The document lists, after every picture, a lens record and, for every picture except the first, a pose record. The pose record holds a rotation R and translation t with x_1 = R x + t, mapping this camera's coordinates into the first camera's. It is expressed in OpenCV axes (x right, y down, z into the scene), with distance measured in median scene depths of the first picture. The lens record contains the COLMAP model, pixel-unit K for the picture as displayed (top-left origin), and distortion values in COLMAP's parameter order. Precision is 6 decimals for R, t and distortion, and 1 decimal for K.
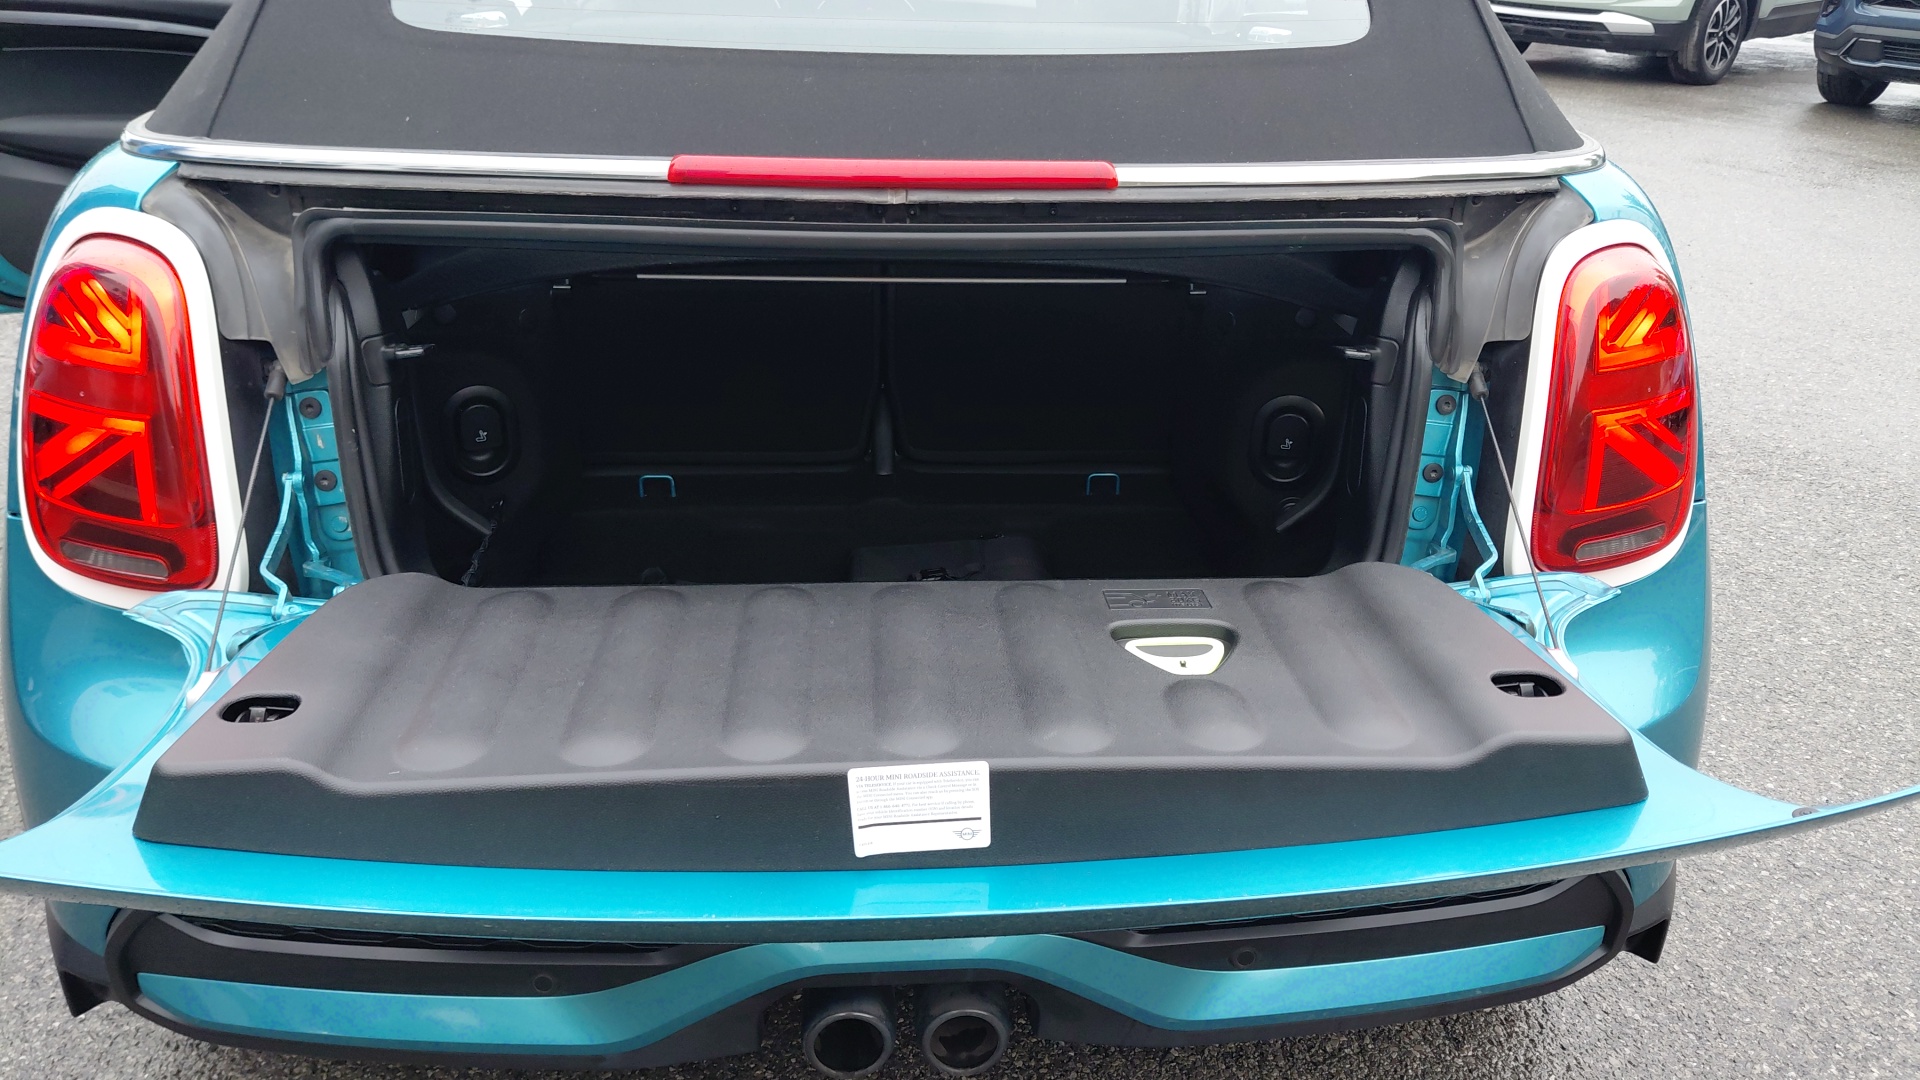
lens RADIAL K [[1490.2, 0, 957.5], [0, 1490.2, 568.4], [0, 0, 1]] dist [-0.030291, 0.004496]
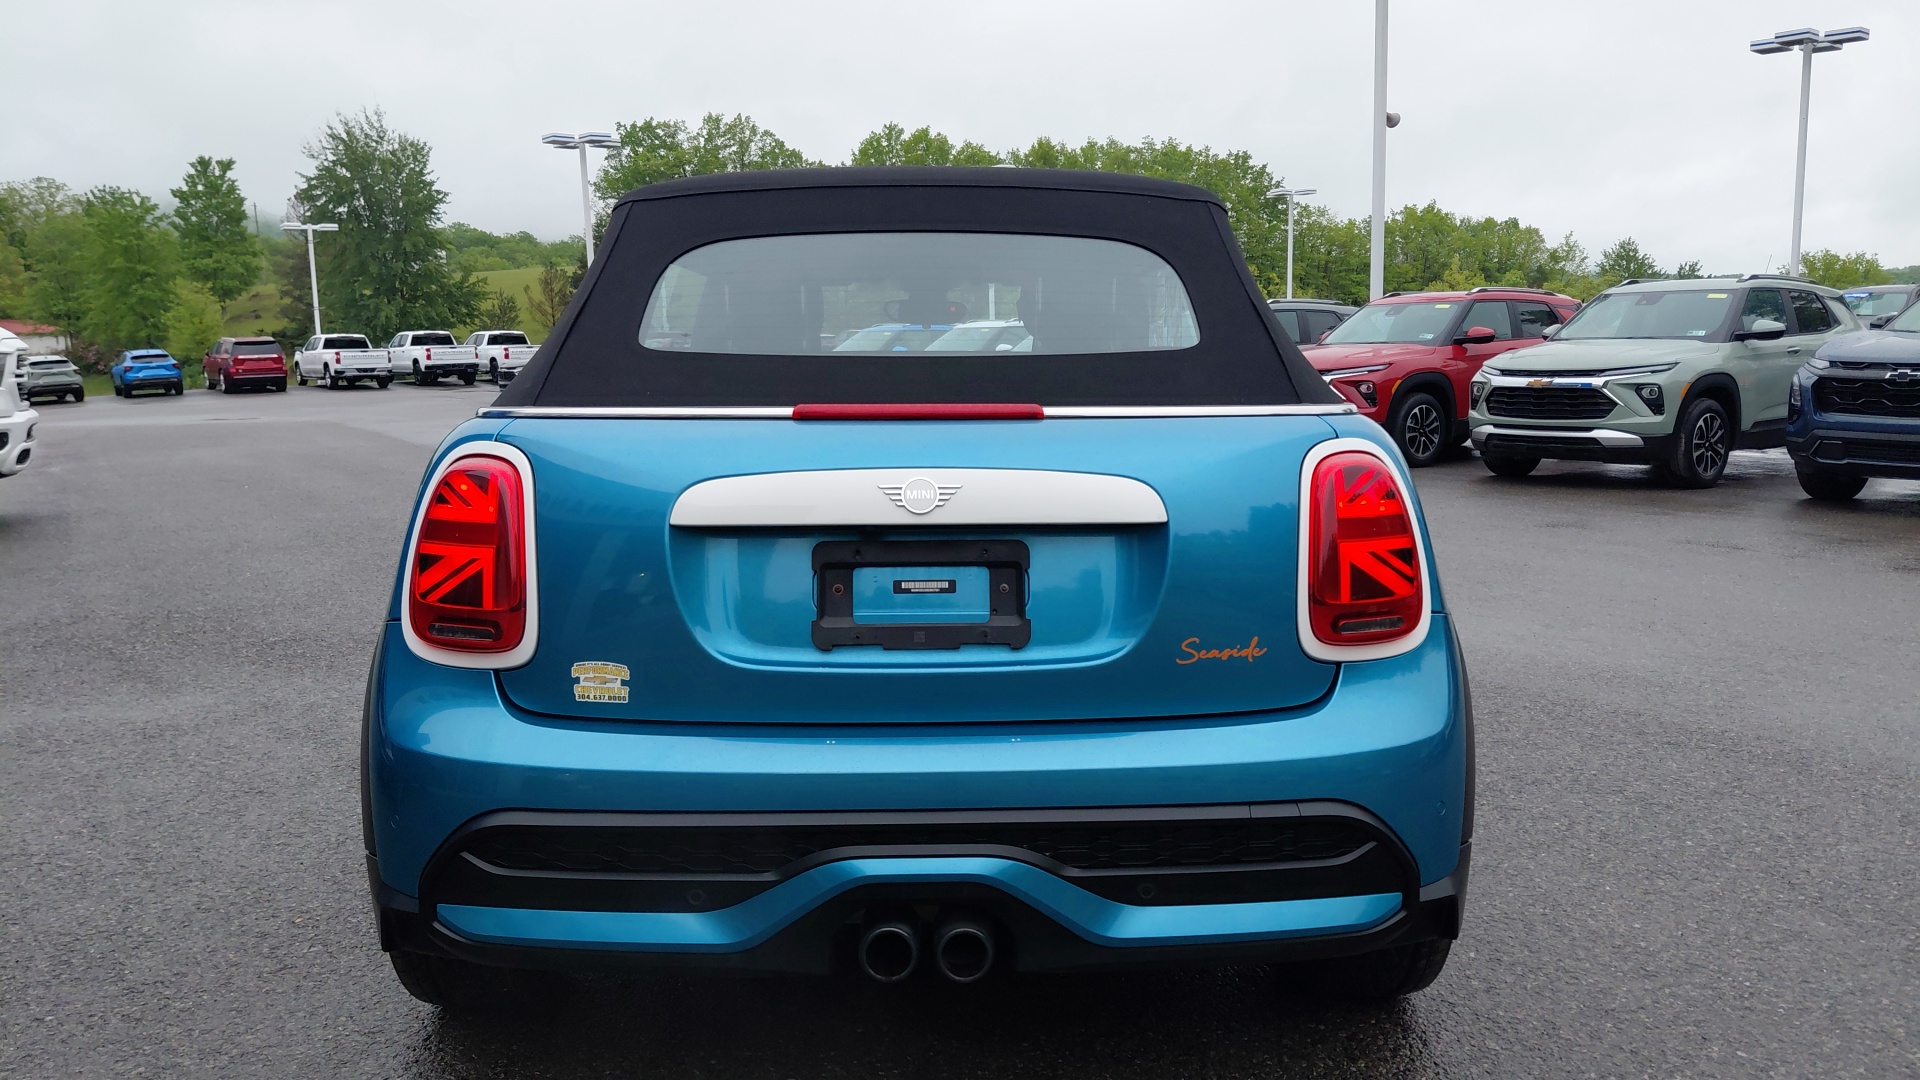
lens RADIAL K [[1435.1, 0, 960.0], [0, 1435.1, 540.0], [0, 0, 1]] dist [0.030988, -0.076625]
pose [[0.998203, -0.020775, -0.056211, 0.024073], [0.002728, 0.952769, -0.303685, 0.095654], [0.059865, 0.302986, 0.951113, -0.139207]]
